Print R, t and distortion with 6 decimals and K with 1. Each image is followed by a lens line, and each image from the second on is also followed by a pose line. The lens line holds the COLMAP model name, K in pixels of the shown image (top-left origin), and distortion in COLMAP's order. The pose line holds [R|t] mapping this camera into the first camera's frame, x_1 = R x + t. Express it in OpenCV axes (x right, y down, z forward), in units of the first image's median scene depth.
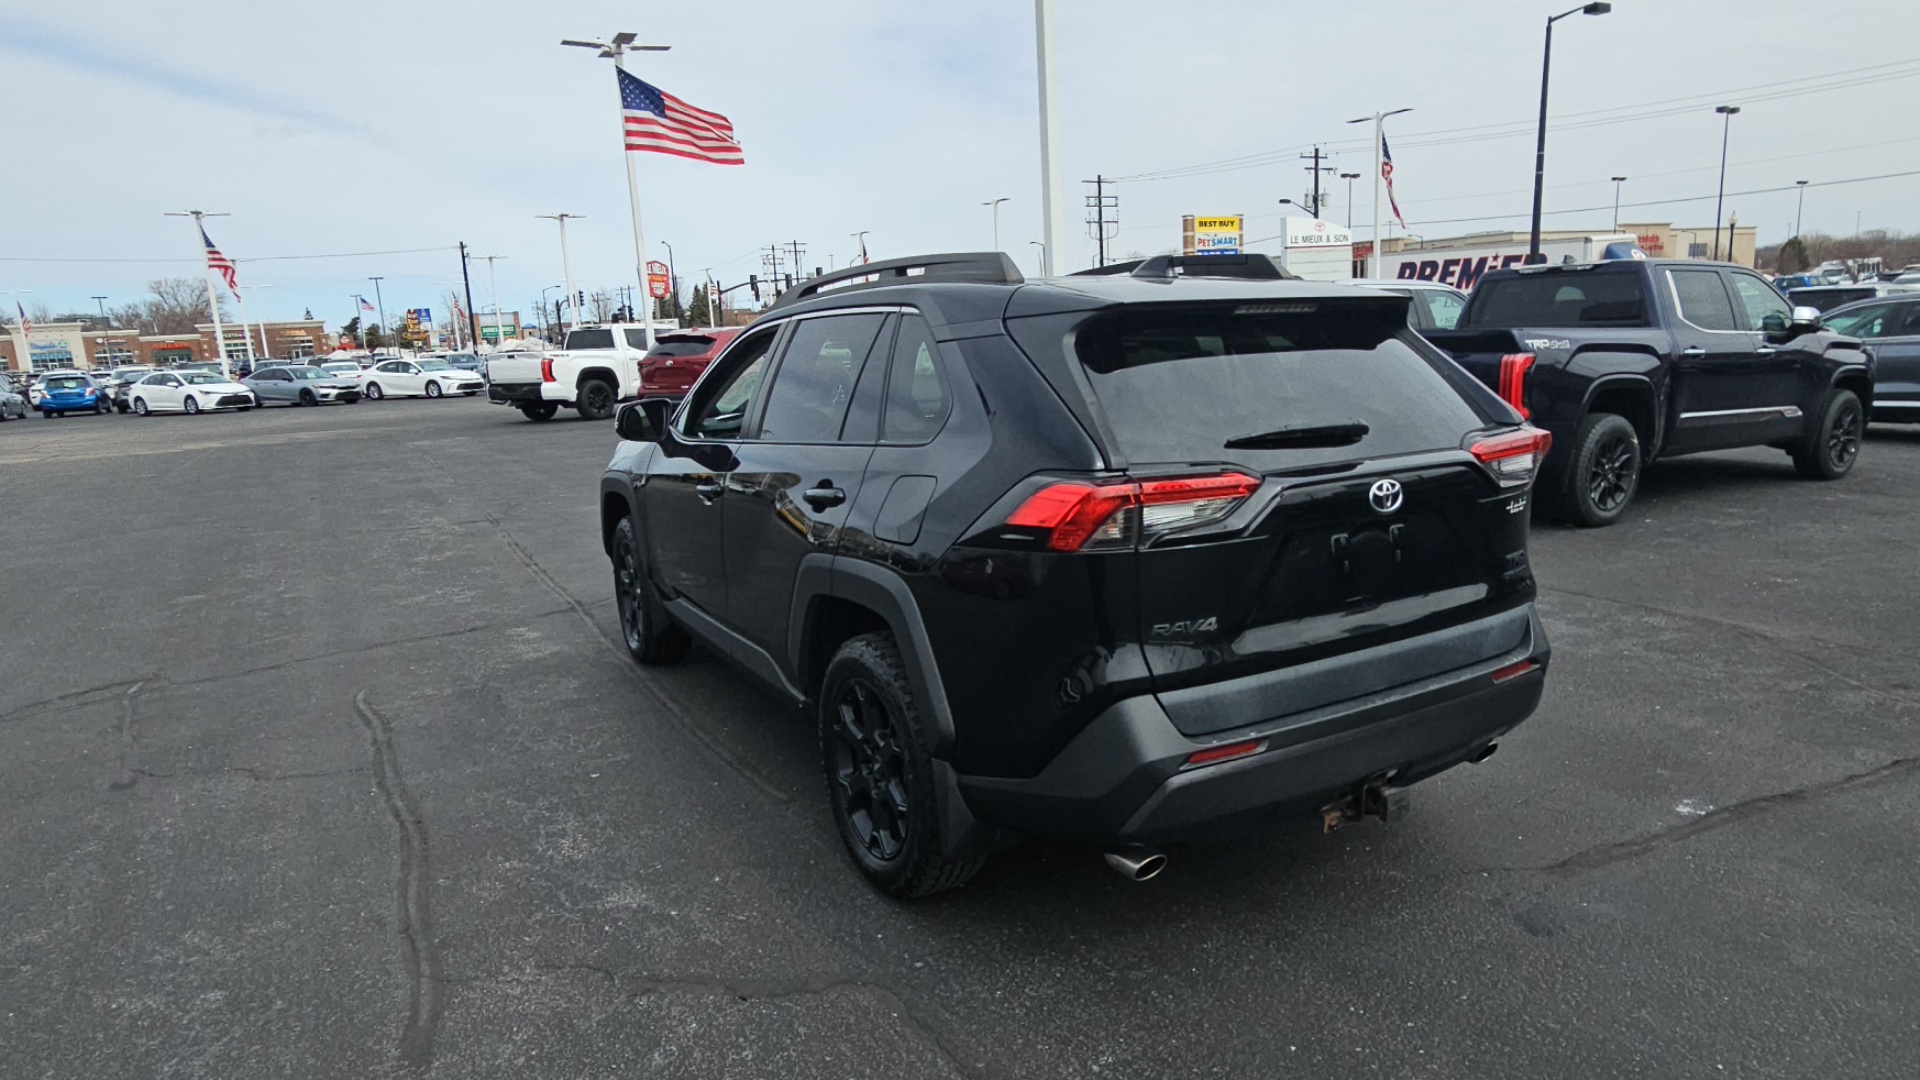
lens RADIAL K [[1106.9, 0, 999.5], [0, 1106.9, 548.0], [0, 0, 1]] dist [0.001961, -0.000823]
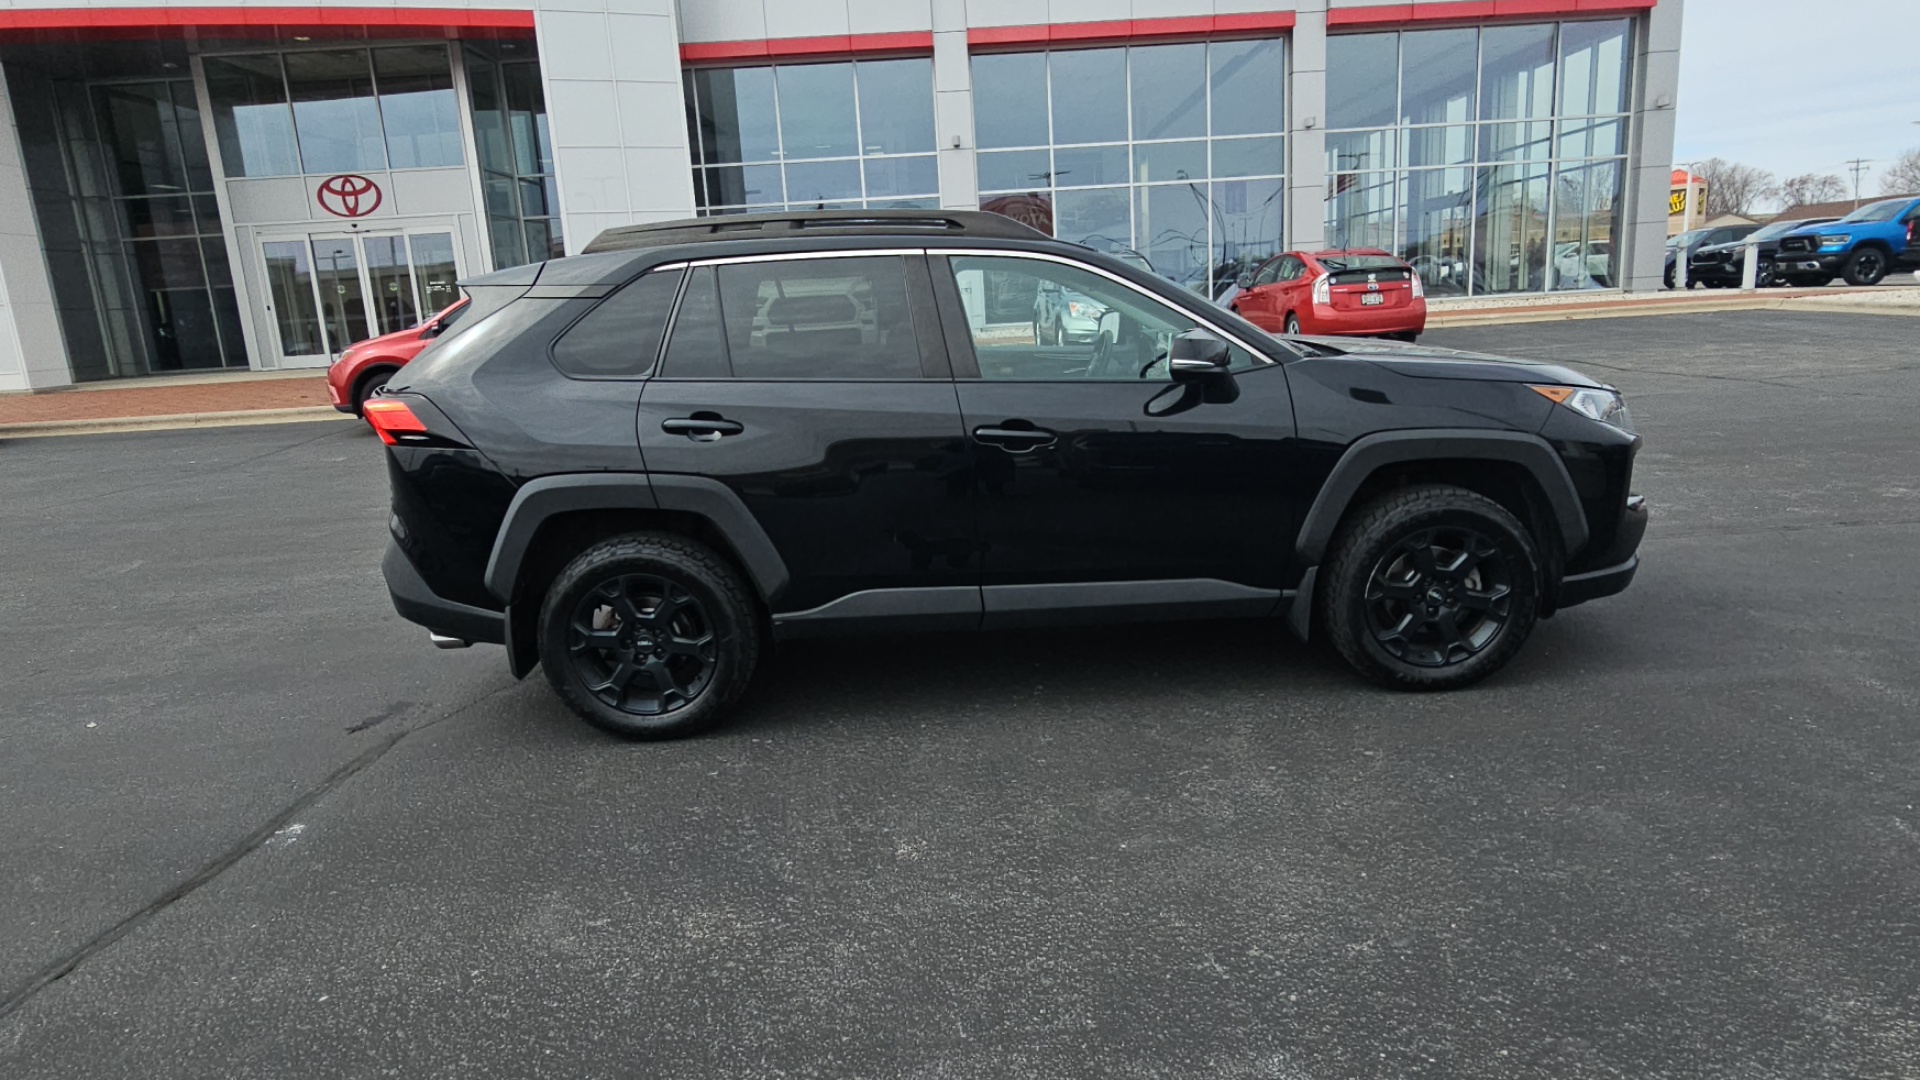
lens RADIAL K [[1135.7, 0, 974.0], [0, 1135.7, 541.2], [0, 0, 1]] dist [0.003465, -0.003936]
pose [[-0.502167, 0.259489, -0.824921, 0.794450], [-0.094040, 0.931875, 0.350380, -0.300824], [0.859642, 0.253524, -0.443554, 1.394980]]
